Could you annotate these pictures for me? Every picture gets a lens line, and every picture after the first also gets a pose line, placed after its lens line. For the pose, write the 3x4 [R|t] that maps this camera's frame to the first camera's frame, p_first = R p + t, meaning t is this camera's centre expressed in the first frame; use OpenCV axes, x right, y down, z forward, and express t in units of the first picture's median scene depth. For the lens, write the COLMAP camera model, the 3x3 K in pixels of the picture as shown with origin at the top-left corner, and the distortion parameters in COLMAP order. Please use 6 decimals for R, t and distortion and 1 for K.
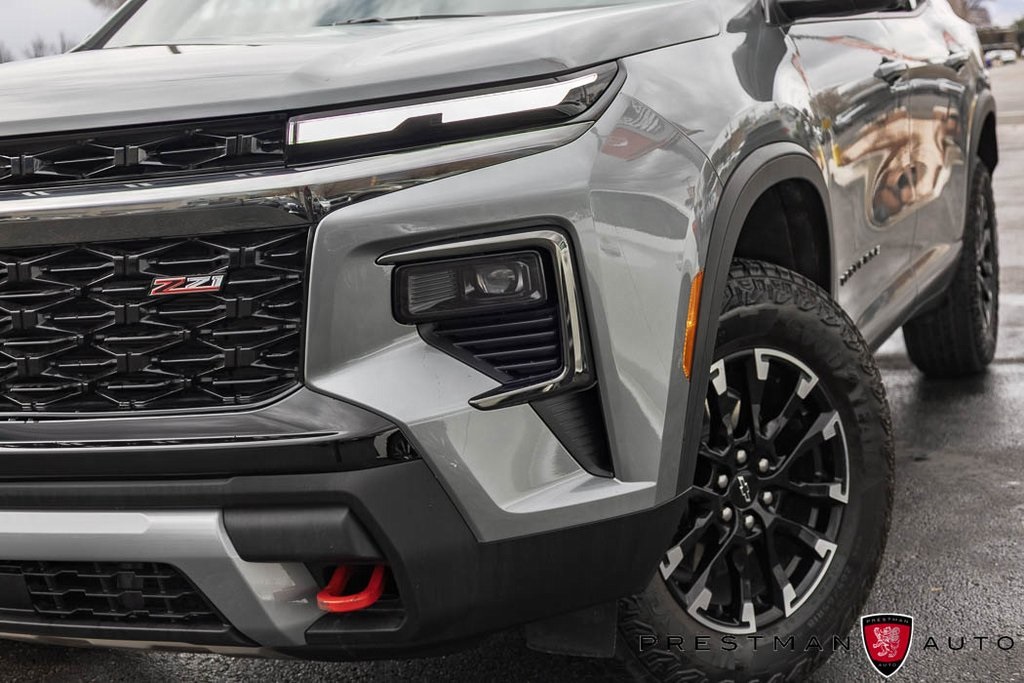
lens RADIAL K [[1479.8, 0, 510.6], [0, 1479.8, 344.4], [0, 0, 1]] dist [0.012313, 0.000000]
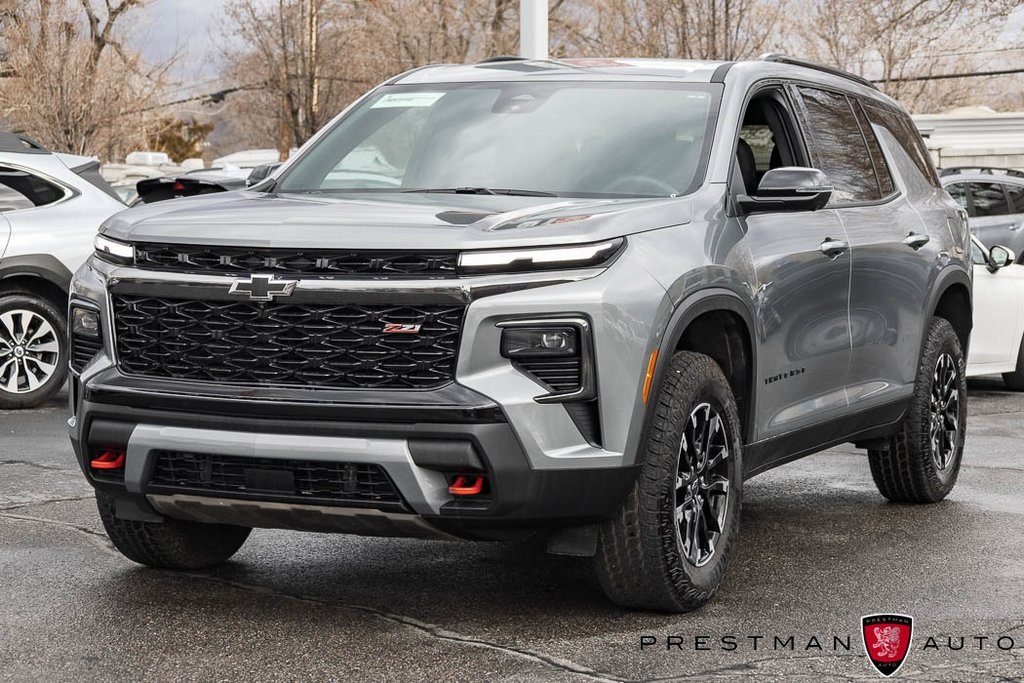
lens RADIAL K [[2250.0, 0, 510.9], [0, 2250.0, 342.4], [0, 0, 1]] dist [0.038881, 0.000000]
pose [[0.995486, 0.094524, -0.008521, -0.039696], [-0.094903, 0.990611, -0.098404, 0.269344], [-0.000860, 0.098768, 0.995110, -2.084331]]
